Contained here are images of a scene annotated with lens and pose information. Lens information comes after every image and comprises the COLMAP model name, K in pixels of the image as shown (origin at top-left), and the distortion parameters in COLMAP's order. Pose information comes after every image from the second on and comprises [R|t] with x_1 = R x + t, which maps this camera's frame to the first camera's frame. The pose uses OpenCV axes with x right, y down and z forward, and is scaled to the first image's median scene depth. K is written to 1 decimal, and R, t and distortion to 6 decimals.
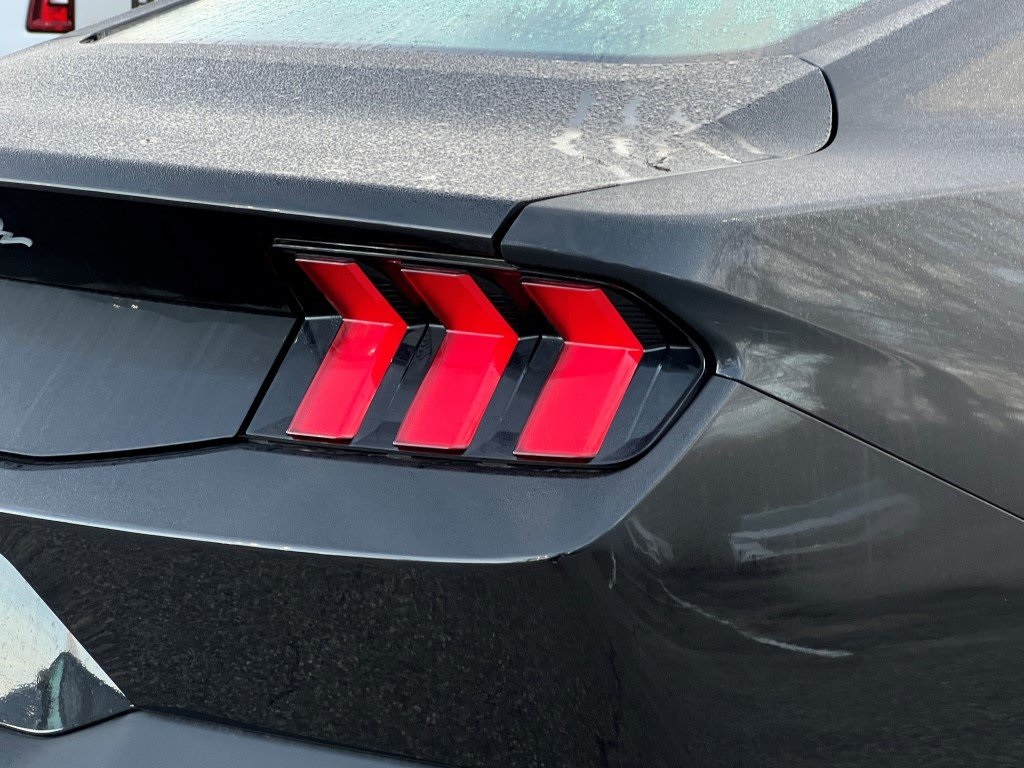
lens RADIAL K [[2429.4, 0, 510.9], [0, 2429.4, 382.8], [0, 0, 1]] dist [0.103838, 0.000000]
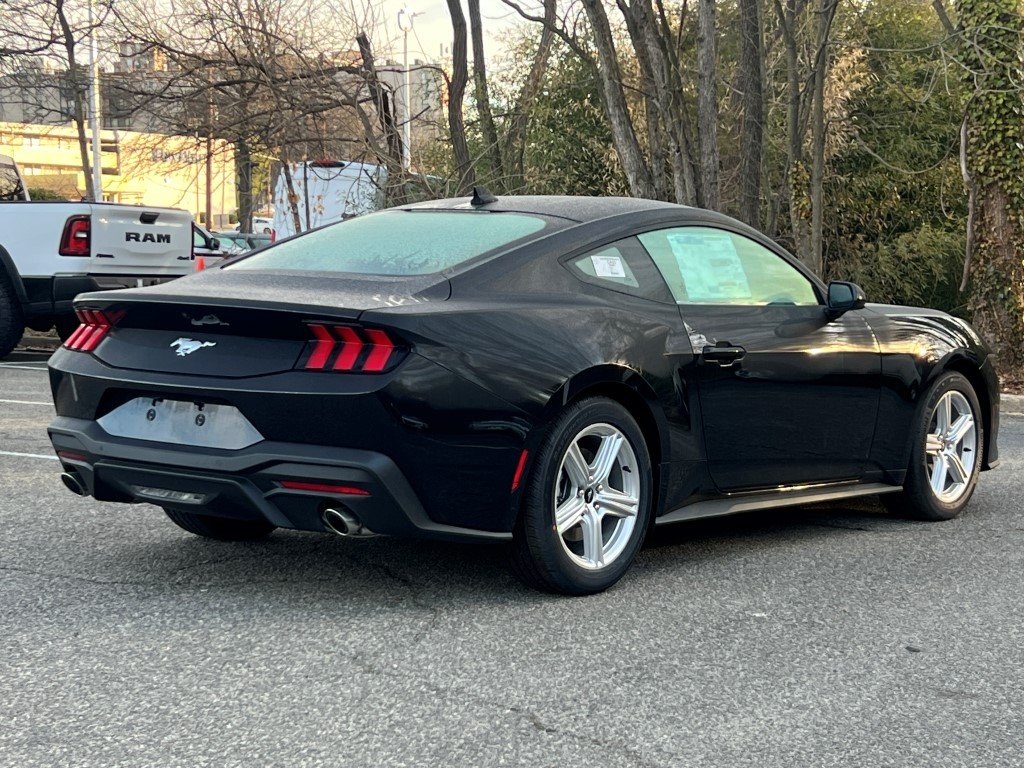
lens RADIAL K [[1996.4, 0, 511.8], [0, 1996.4, 385.1], [0, 0, 1]] dist [-0.034191, 0.000000]
pose [[0.997484, 0.004434, 0.070754, 0.014368], [0.000986, 0.997078, -0.076379, 0.289764], [-0.070885, 0.076257, 0.994565, -2.208735]]
